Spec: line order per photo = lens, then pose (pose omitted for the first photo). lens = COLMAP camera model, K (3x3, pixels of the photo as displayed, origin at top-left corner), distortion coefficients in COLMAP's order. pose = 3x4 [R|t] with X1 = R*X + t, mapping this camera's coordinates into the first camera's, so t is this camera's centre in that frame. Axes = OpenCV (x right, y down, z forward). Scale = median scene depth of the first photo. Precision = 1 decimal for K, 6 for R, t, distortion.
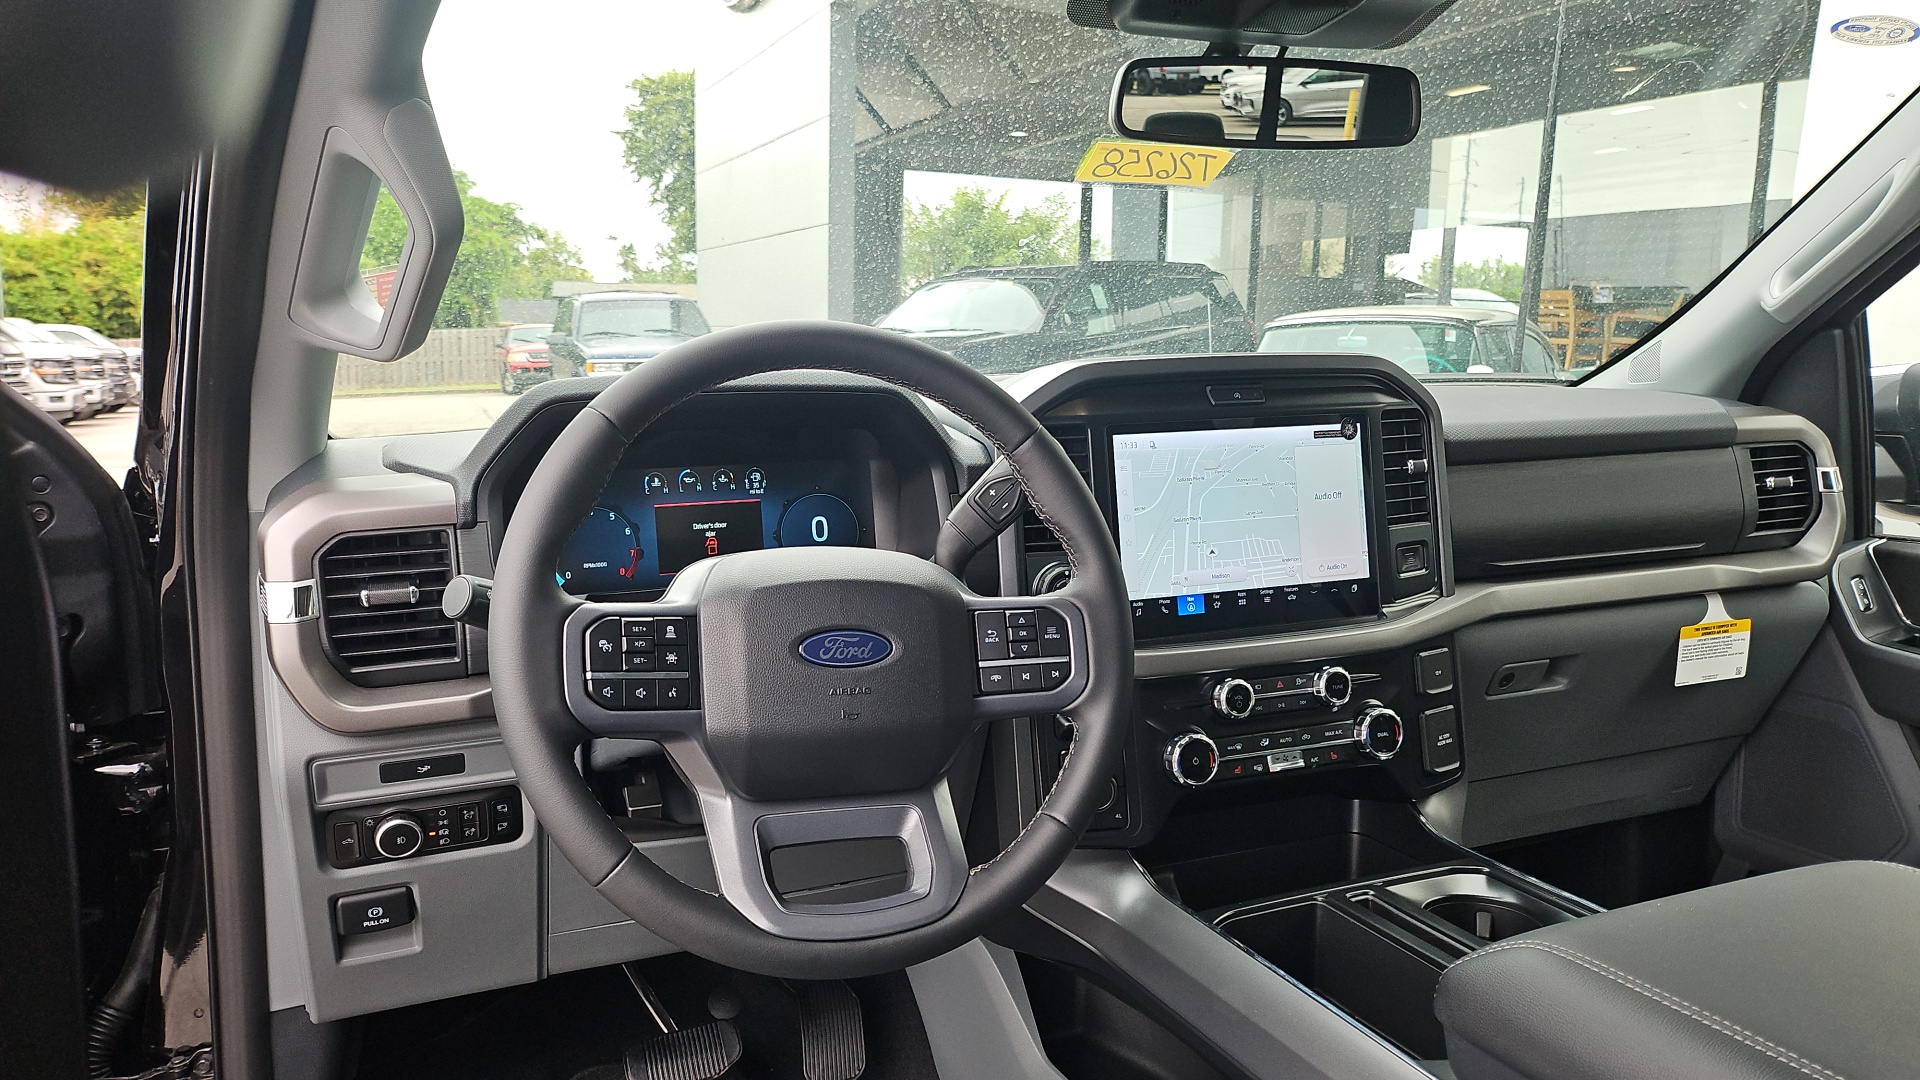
lens RADIAL K [[1339.3, 0, 941.8], [0, 1339.3, 550.1], [0, 0, 1]] dist [0.057641, -0.059432]
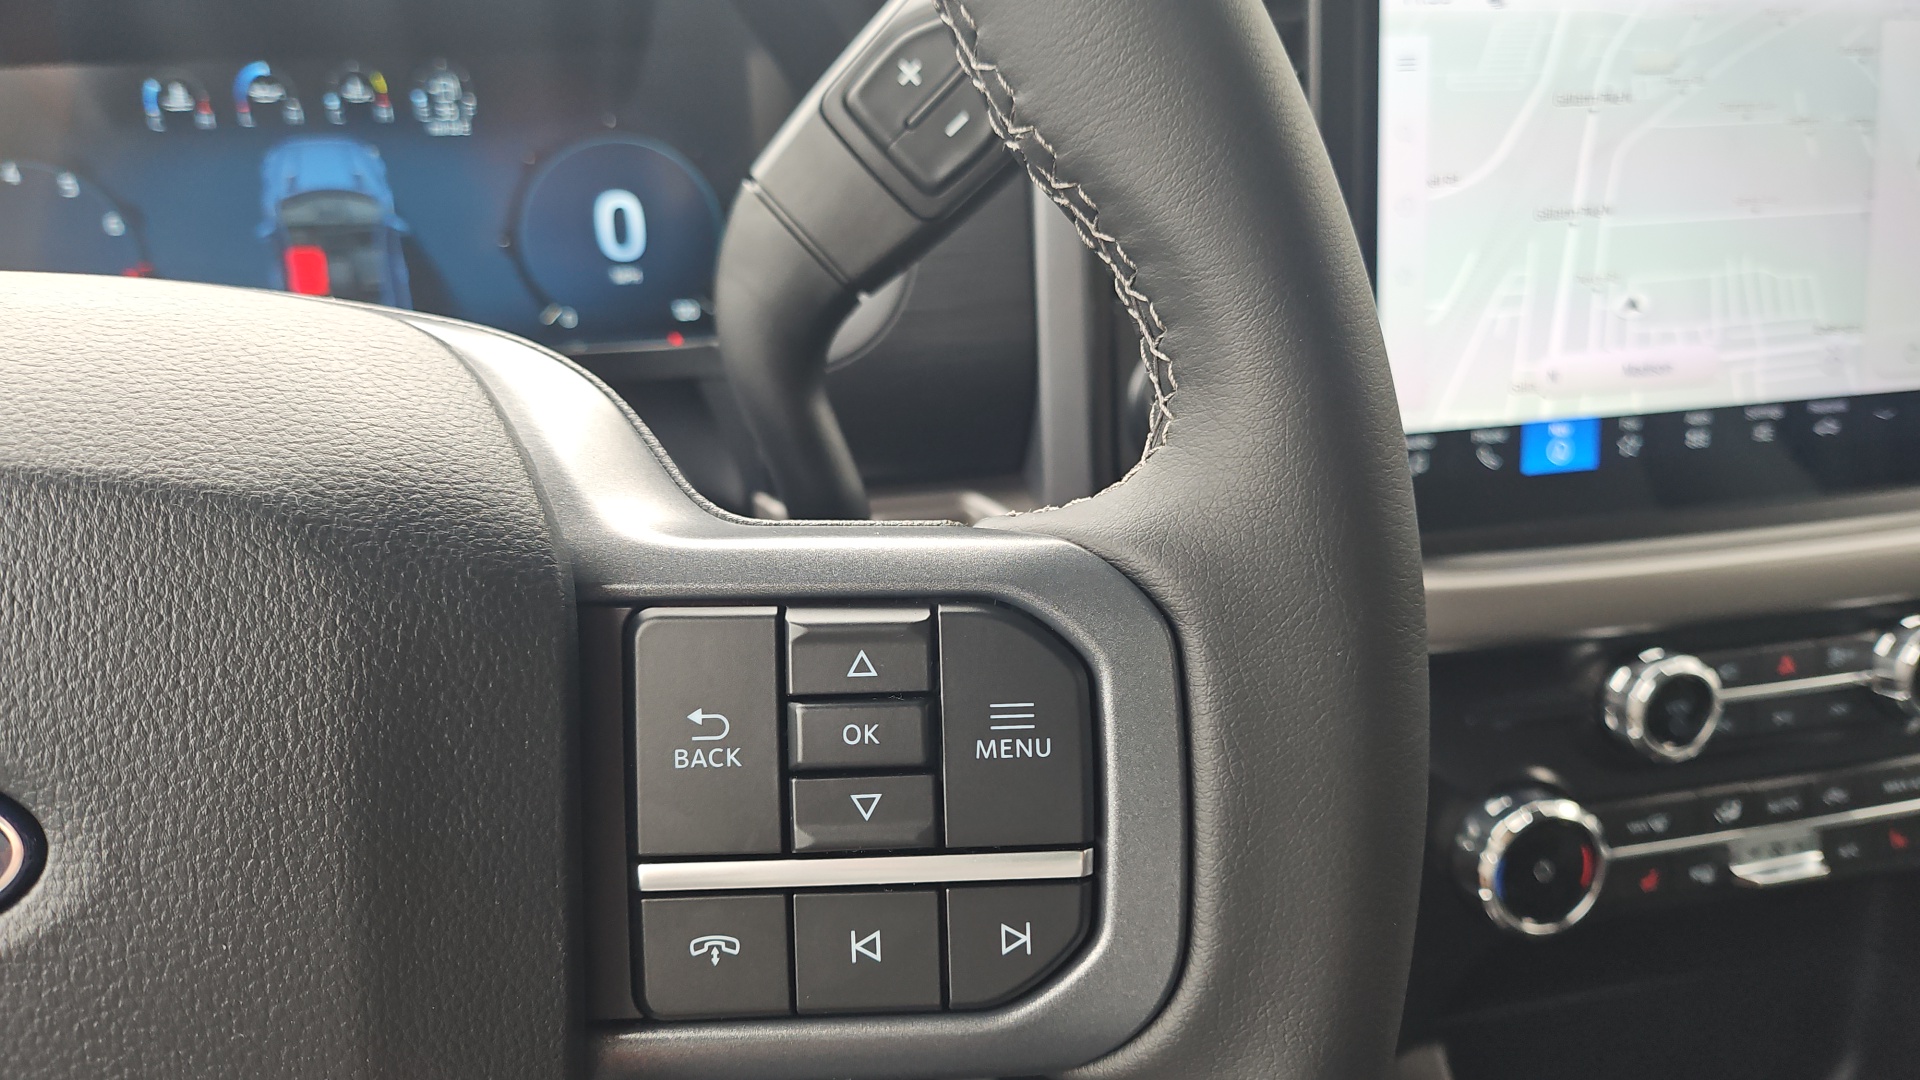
lens RADIAL K [[1339.3, 0, 945.9], [0, 1339.3, 558.5], [0, 0, 1]] dist [0.057641, -0.059432]
pose [[0.986409, 0.051217, -0.156122, 0.076831], [-0.018592, 0.978865, 0.203659, -0.003077], [0.163253, -0.197988, 0.966514, 0.609935]]
